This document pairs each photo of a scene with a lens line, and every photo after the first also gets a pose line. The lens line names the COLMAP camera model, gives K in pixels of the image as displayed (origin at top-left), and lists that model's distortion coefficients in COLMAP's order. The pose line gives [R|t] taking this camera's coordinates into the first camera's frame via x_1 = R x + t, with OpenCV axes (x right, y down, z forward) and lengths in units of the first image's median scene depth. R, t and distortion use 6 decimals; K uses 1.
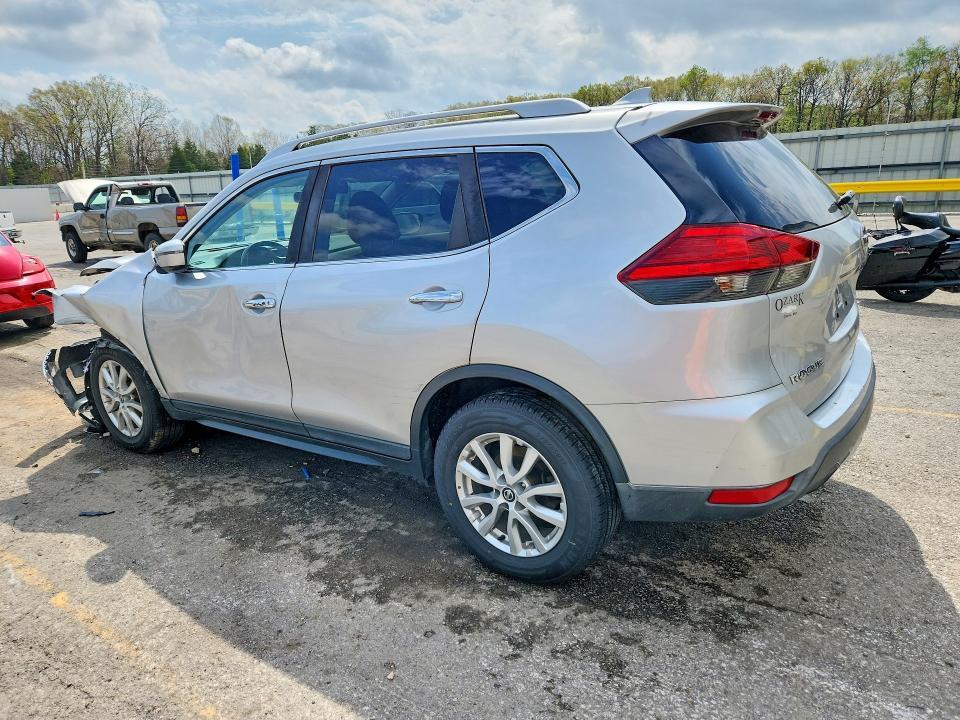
lens RADIAL K [[703.7, 0, 480.0], [0, 703.7, 360.0], [0, 0, 1]] dist [0.004382, -0.001173]
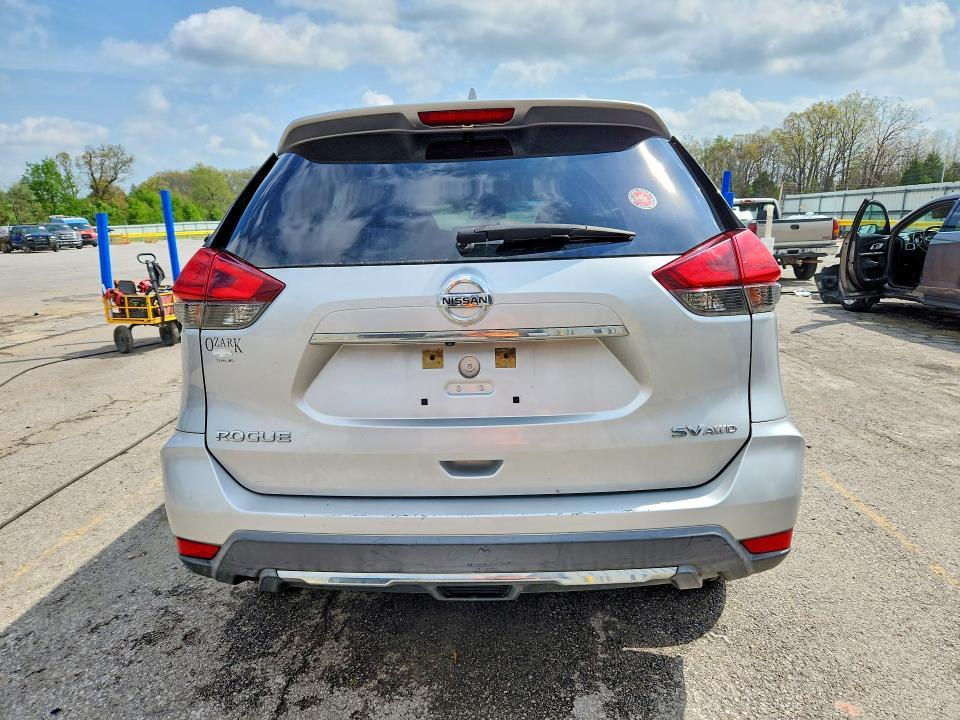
lens RADIAL K [[703.7, 0, 480.0], [0, 703.7, 360.0], [0, 0, 1]] dist [0.004382, -0.001173]
pose [[0.485762, 0.196333, -0.851756, 0.298599], [-0.213861, 0.971527, 0.101975, -0.049648], [0.847525, 0.132622, 0.513919, 0.186441]]
